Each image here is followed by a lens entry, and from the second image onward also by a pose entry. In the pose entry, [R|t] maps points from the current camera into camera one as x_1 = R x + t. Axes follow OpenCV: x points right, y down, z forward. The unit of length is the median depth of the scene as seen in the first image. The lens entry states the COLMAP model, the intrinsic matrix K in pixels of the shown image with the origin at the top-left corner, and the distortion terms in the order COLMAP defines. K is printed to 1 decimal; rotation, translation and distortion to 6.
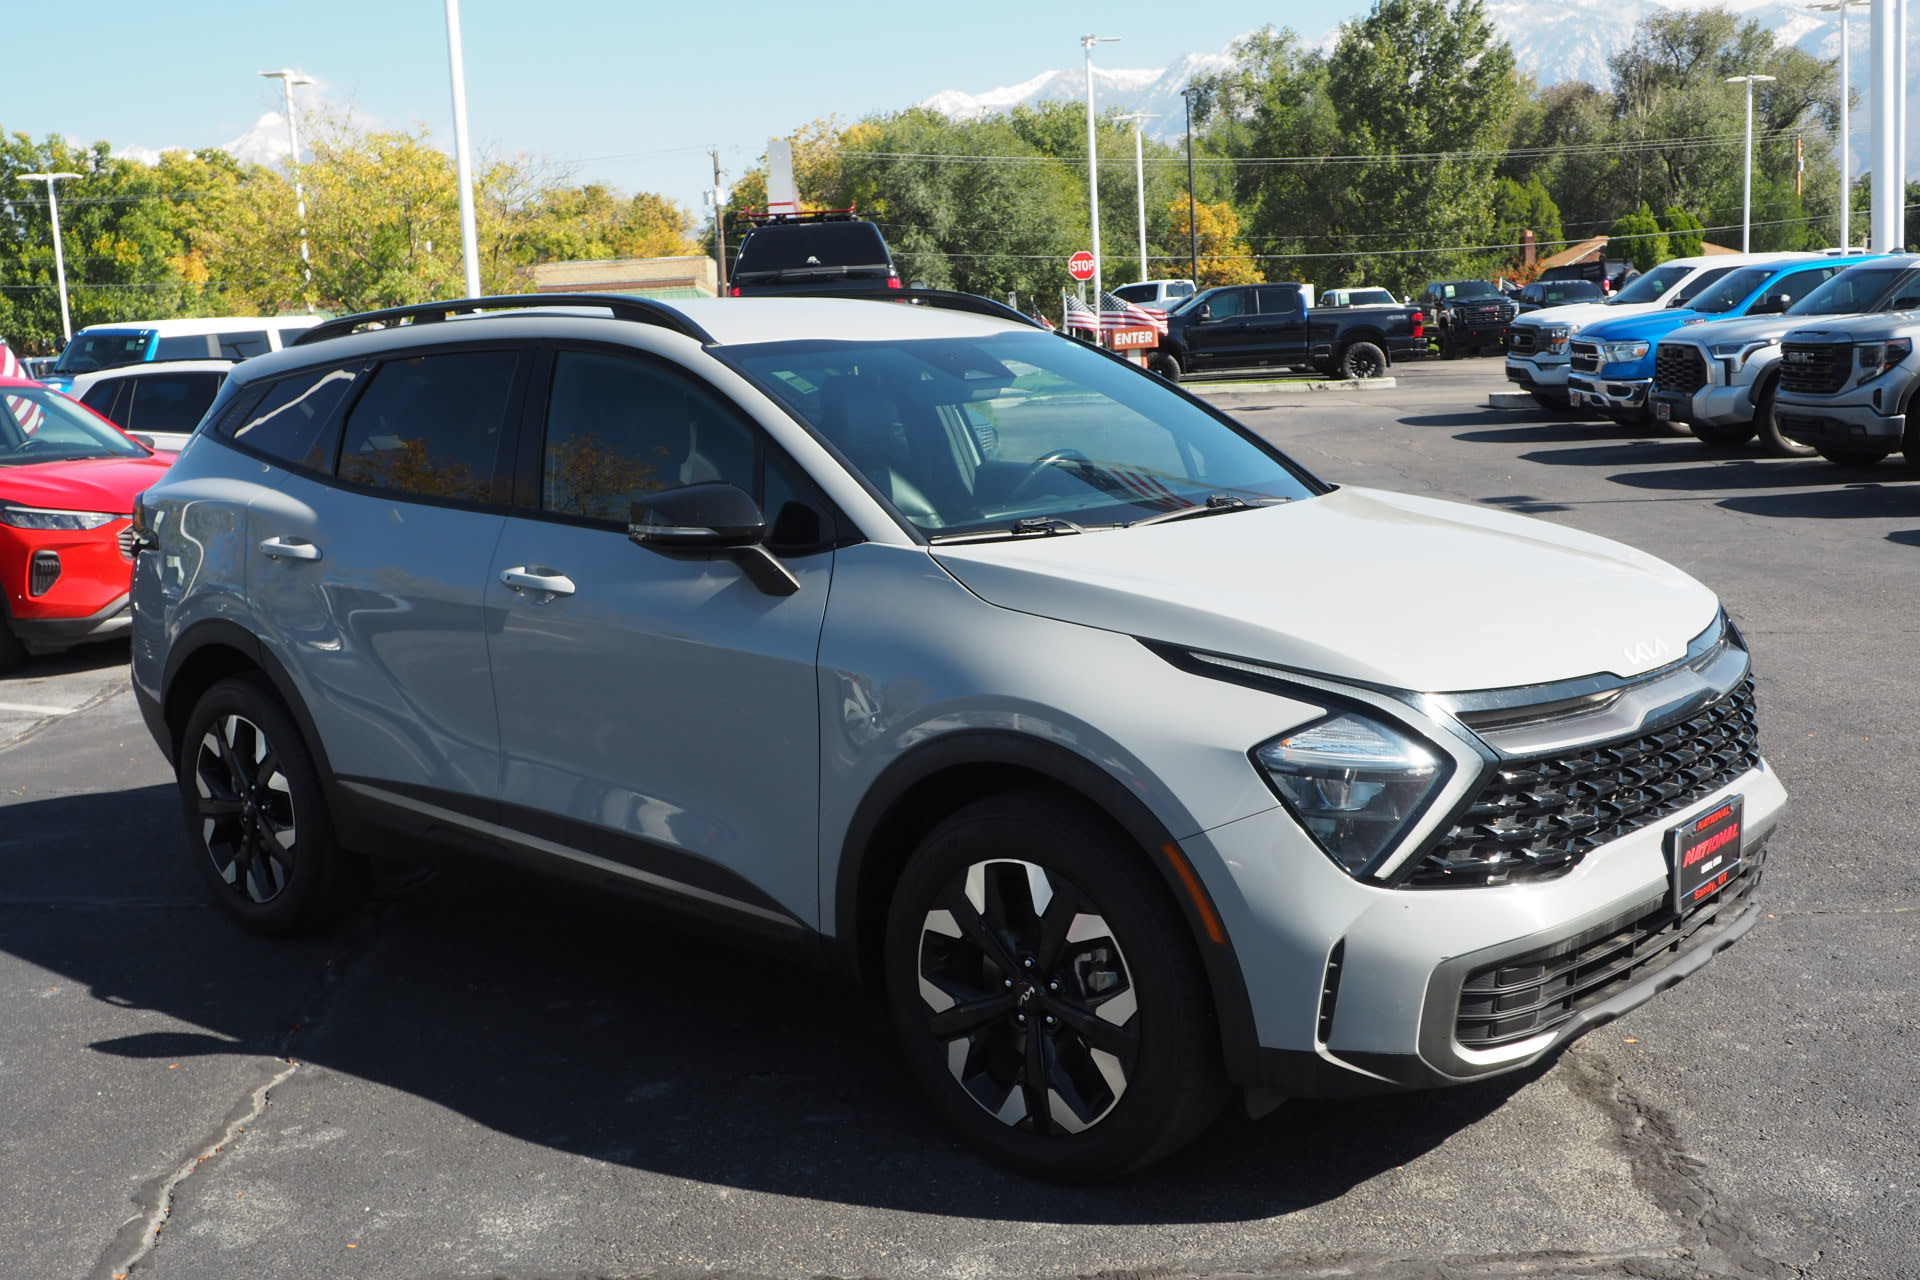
lens RADIAL K [[1955.1, 0, 960.0], [0, 1955.1, 640.0], [0, 0, 1]] dist [0.005896, 0.004946]
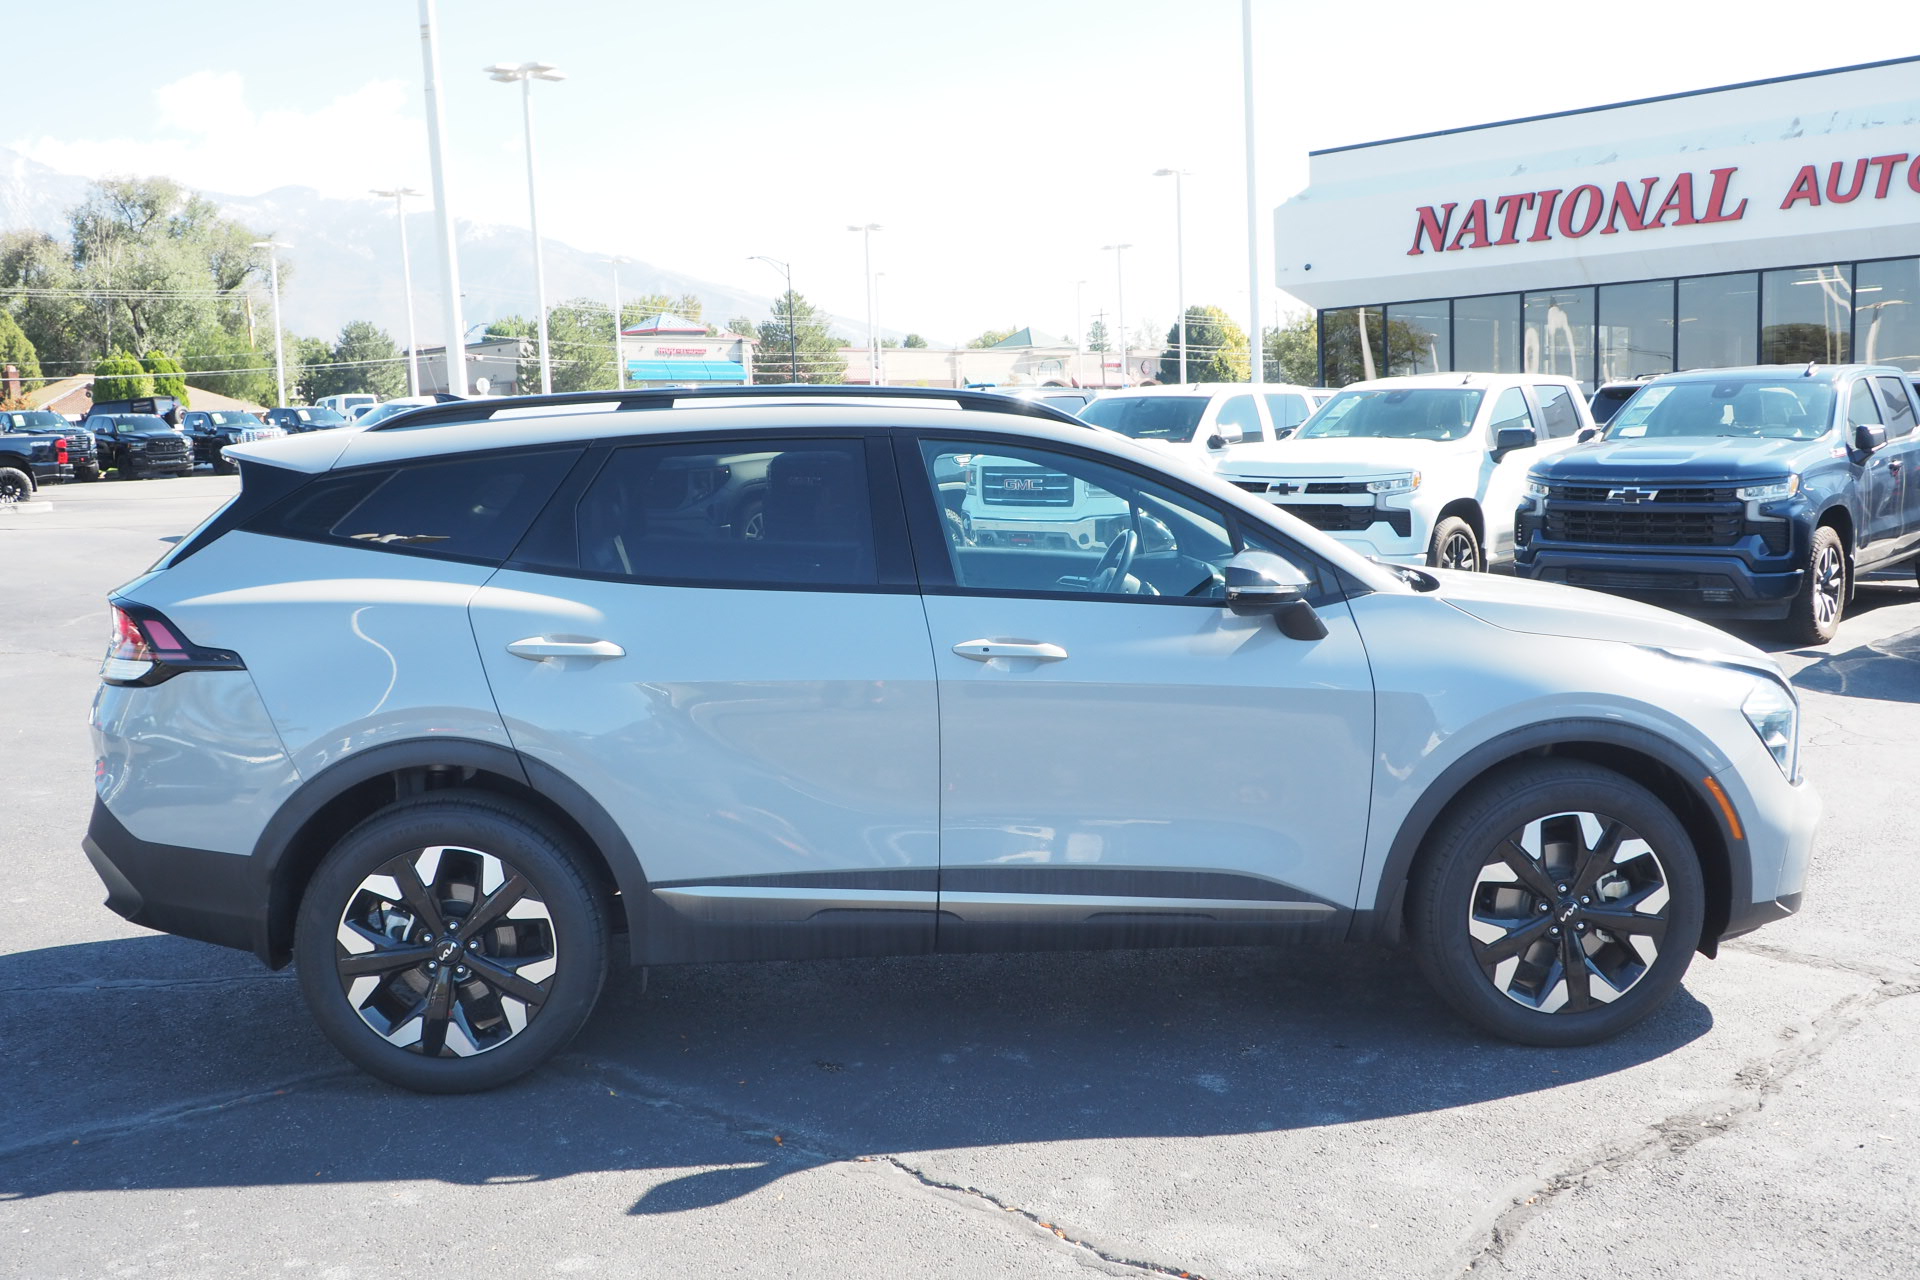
lens RADIAL K [[1742.2, 0, 960.0], [0, 1742.2, 640.0], [0, 0, 1]] dist [-0.015217, -0.015996]
pose [[0.716324, -0.056275, 0.695495, -0.914091], [0.094746, 0.995356, -0.017046, -0.022383], [-0.691306, 0.078105, 0.718329, 0.336176]]
